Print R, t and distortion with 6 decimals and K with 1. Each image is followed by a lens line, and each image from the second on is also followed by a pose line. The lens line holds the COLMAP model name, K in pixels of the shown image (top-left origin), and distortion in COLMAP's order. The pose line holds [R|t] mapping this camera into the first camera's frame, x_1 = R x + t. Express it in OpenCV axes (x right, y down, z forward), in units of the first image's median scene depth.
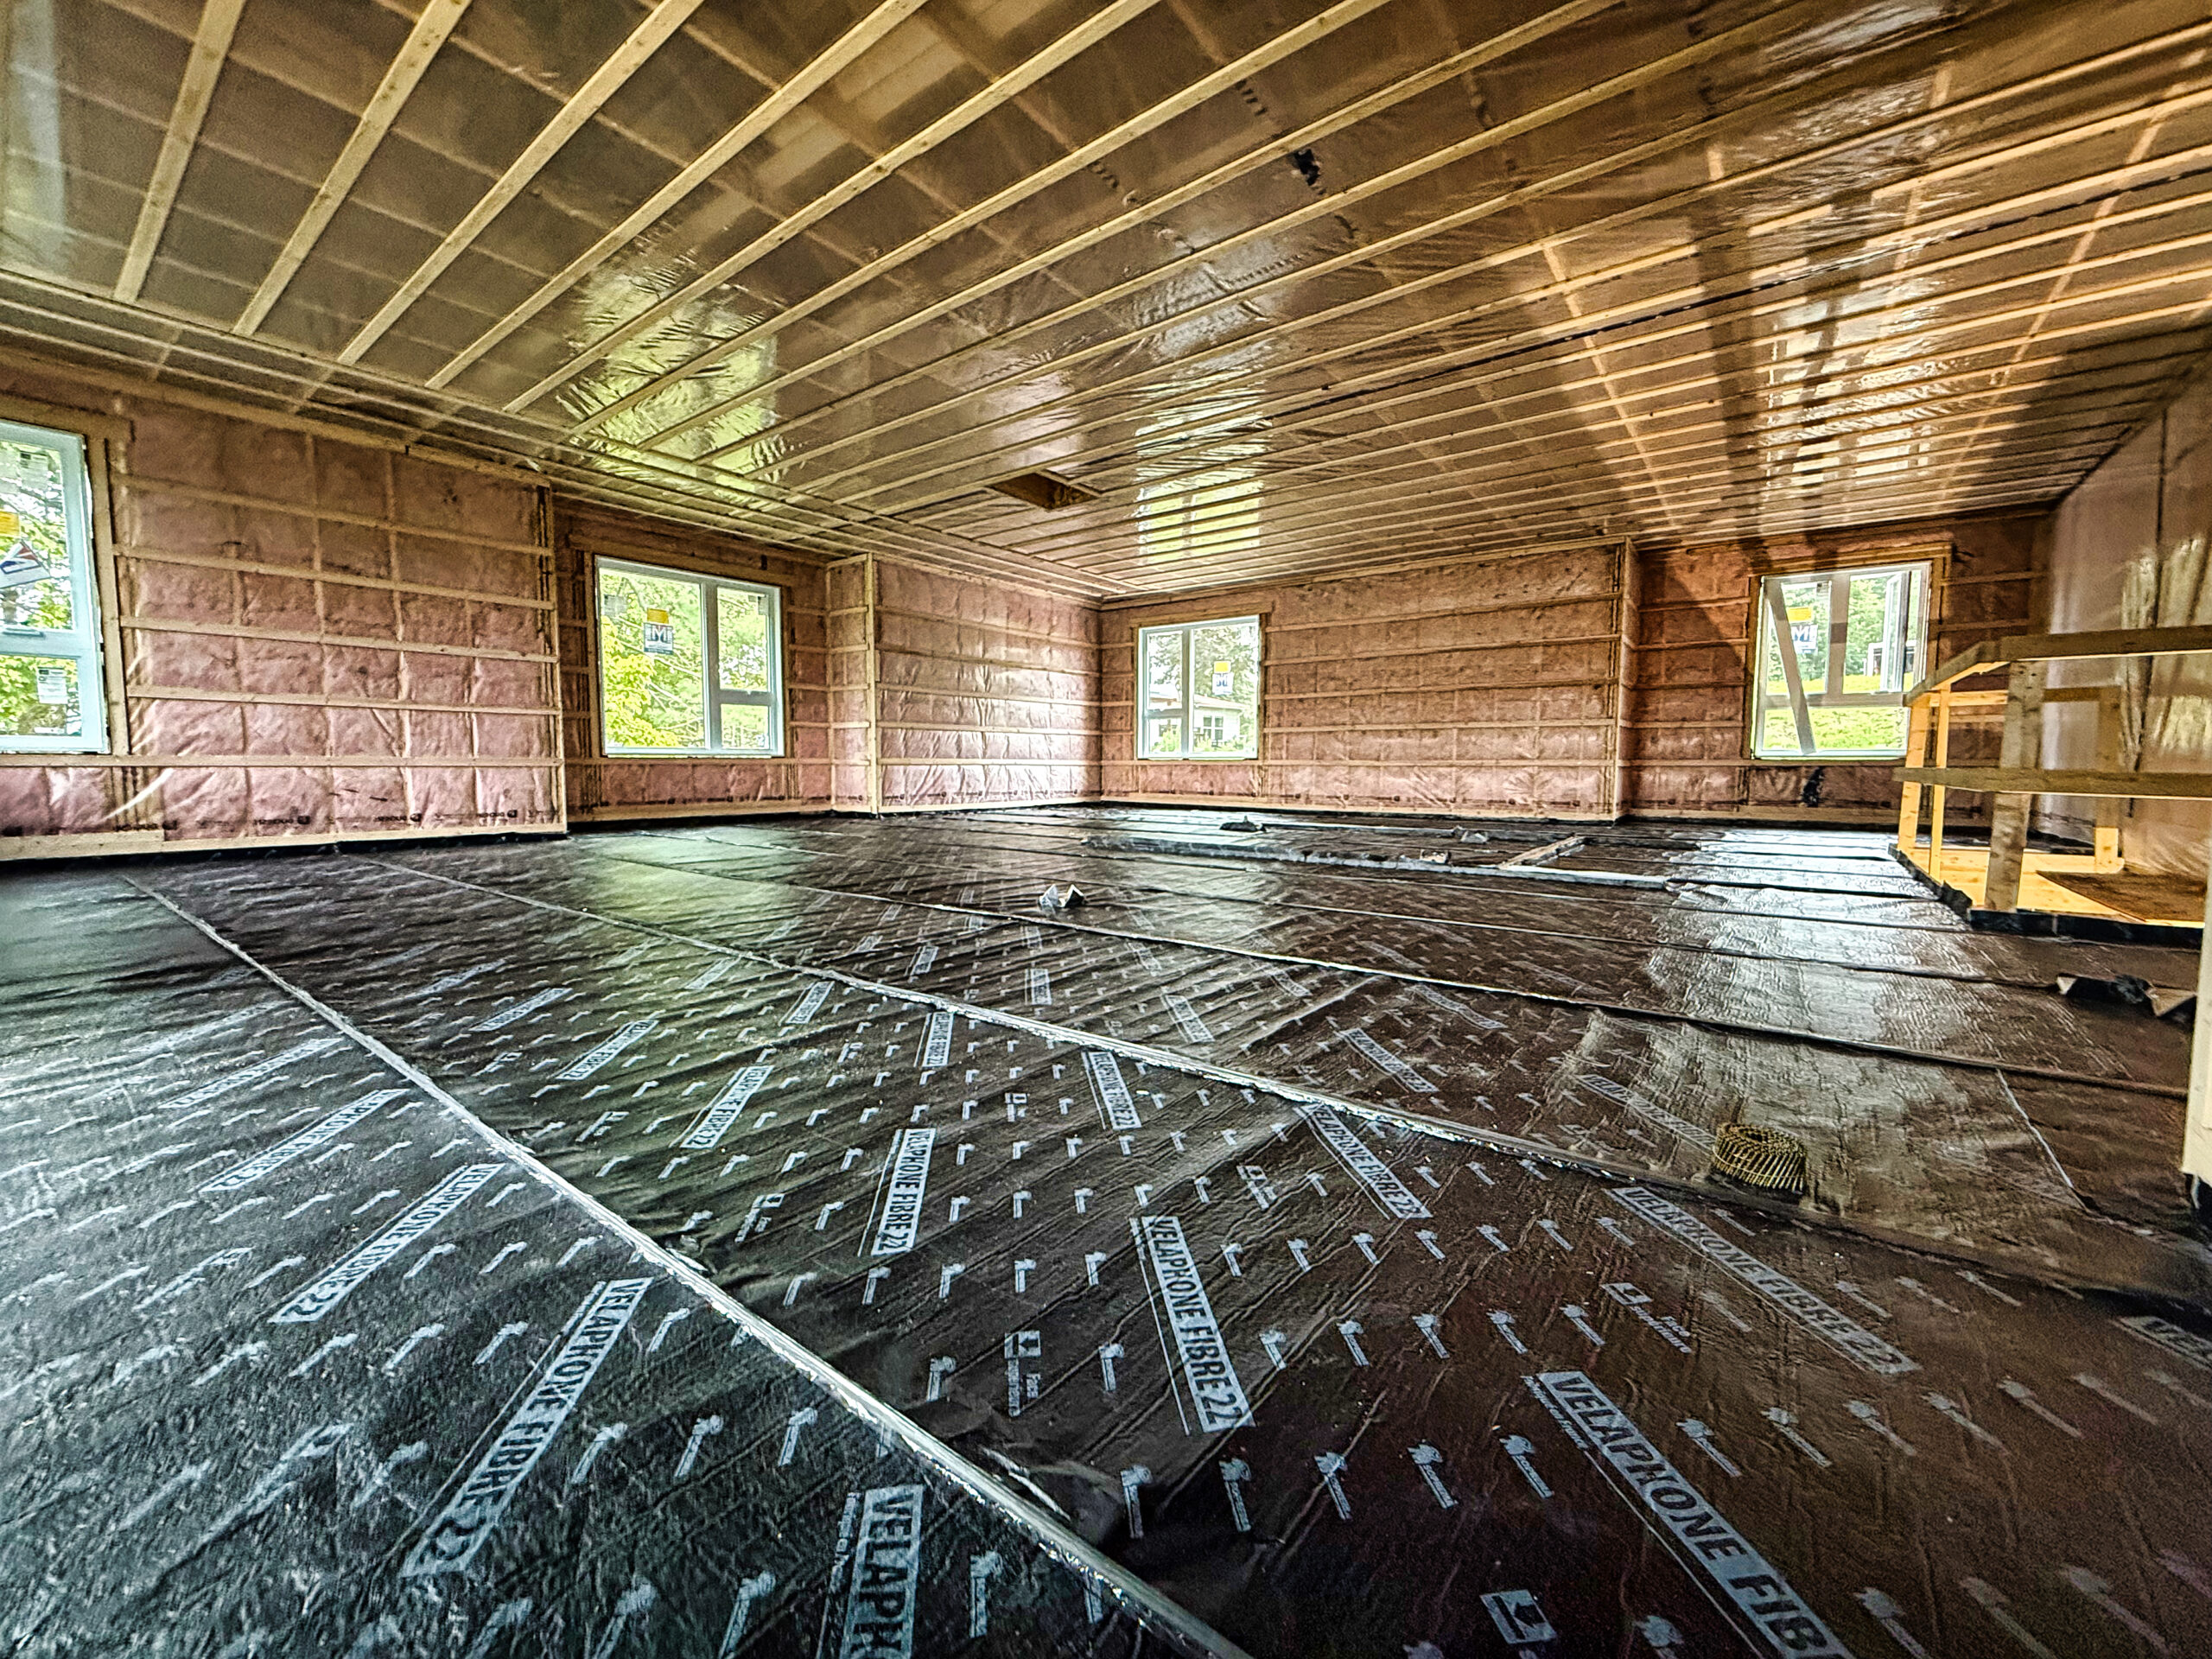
lens RADIAL K [[880.2, 0, 1106.4], [0, 880.2, 827.8], [0, 0, 1]] dist [0.002803, 0.001018]
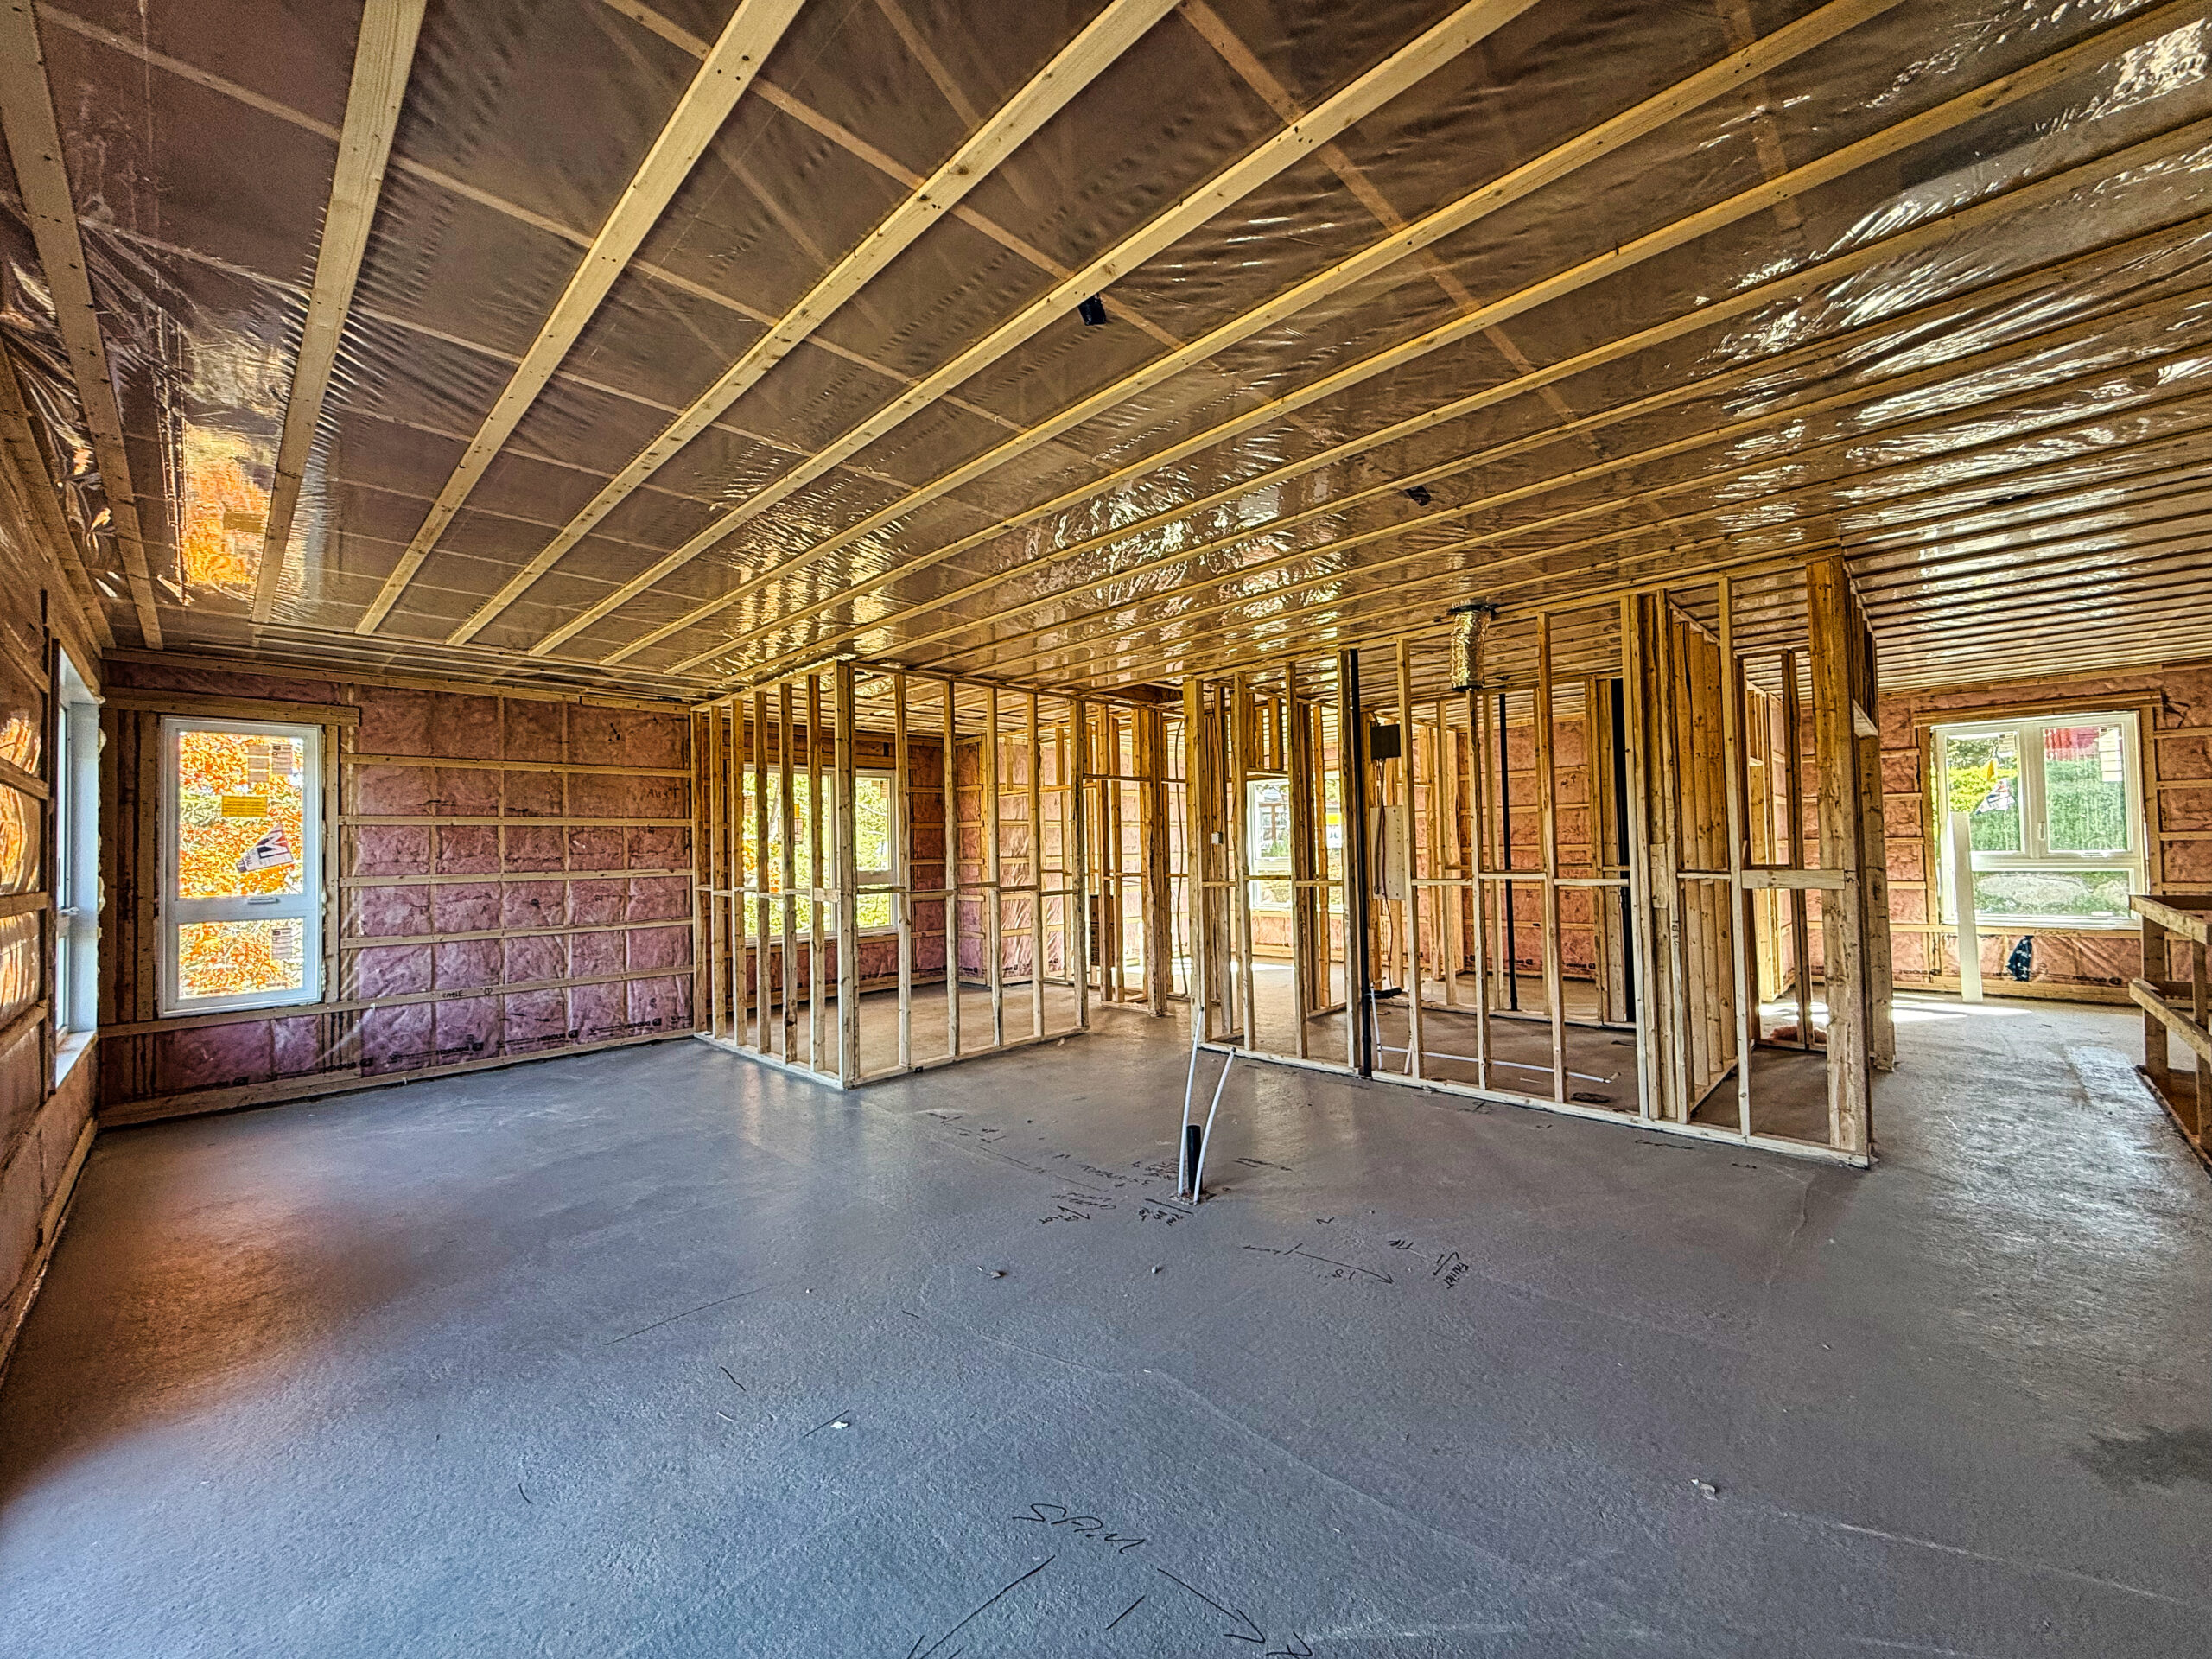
lens RADIAL K [[880.2, 0, 1109.5], [0, 880.2, 830.9], [0, 0, 1]] dist [0.002803, 0.001018]
pose [[0.993261, -0.027028, -0.112707, -0.014007], [0.016380, 0.995405, -0.094347, -0.165291], [0.114739, 0.091865, 0.989139, -0.002465]]
